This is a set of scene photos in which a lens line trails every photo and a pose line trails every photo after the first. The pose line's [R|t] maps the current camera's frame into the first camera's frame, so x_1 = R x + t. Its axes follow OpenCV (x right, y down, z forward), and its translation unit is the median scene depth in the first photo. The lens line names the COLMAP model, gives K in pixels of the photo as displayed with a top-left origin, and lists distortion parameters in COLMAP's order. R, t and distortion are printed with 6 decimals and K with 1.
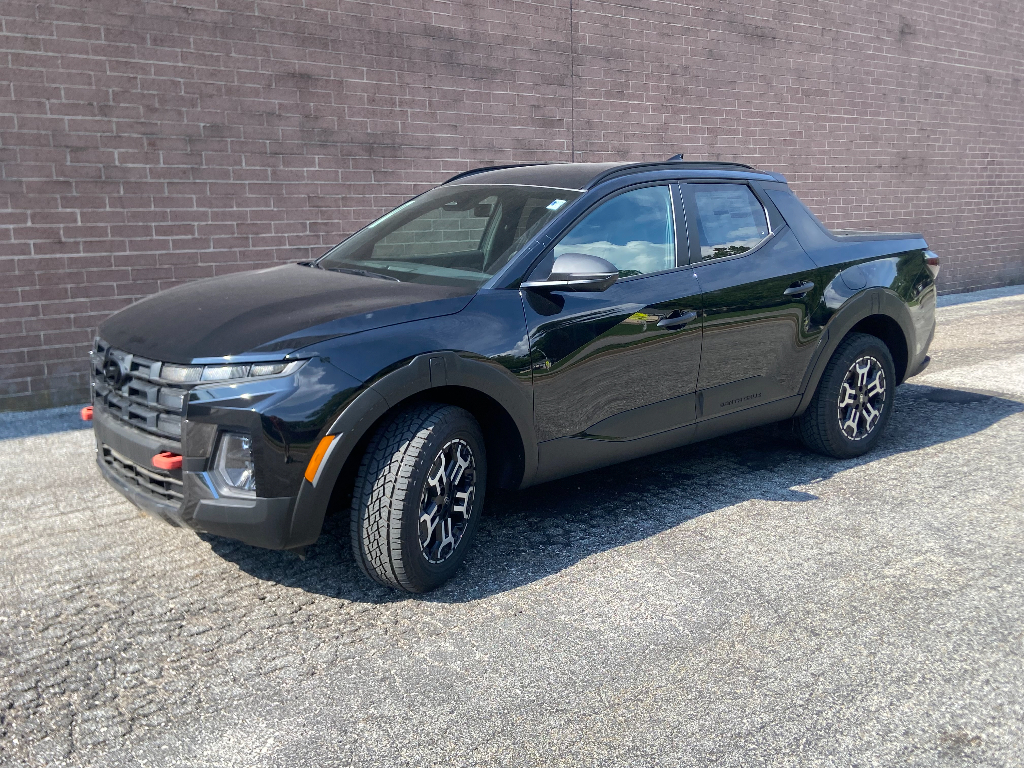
lens RADIAL K [[930.4, 0, 504.8], [0, 930.4, 384.5], [0, 0, 1]] dist [0.052822, 0.000000]
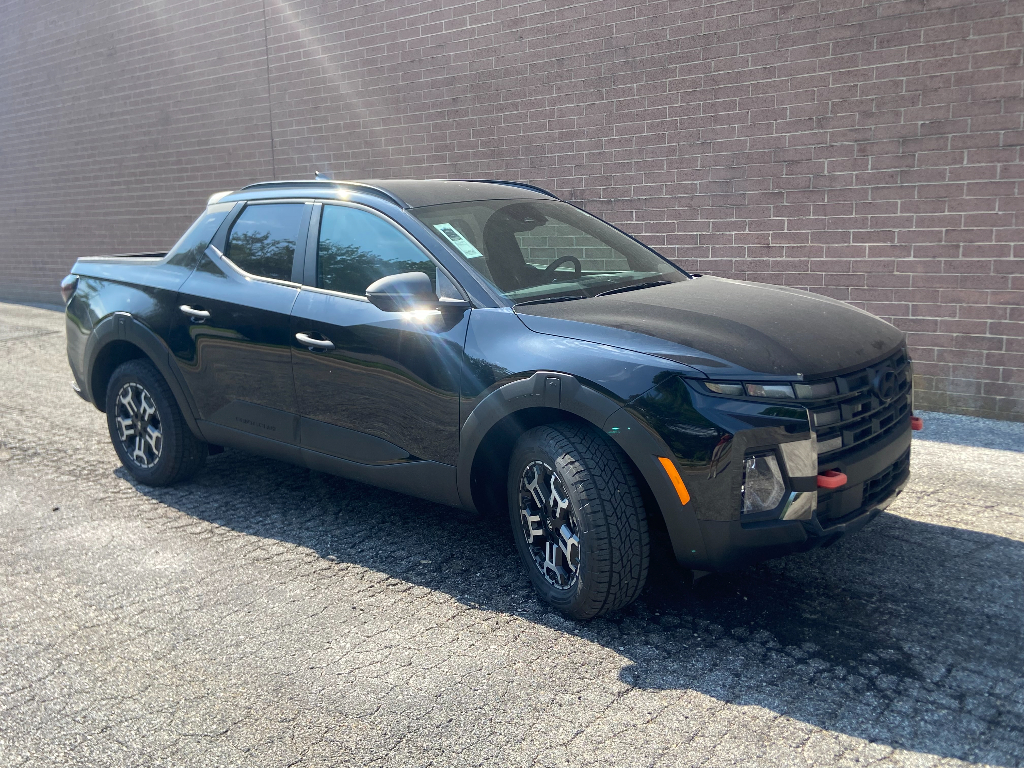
lens RADIAL K [[900.8, 0, 523.8], [0, 900.8, 370.8], [0, 0, 1]] dist [0.118492, -0.146040]
pose [[0.221869, 0.163653, -0.961245, 0.479472], [-0.167168, 0.977603, 0.127853, -0.087002], [0.960640, 0.132323, 0.244258, 0.426757]]
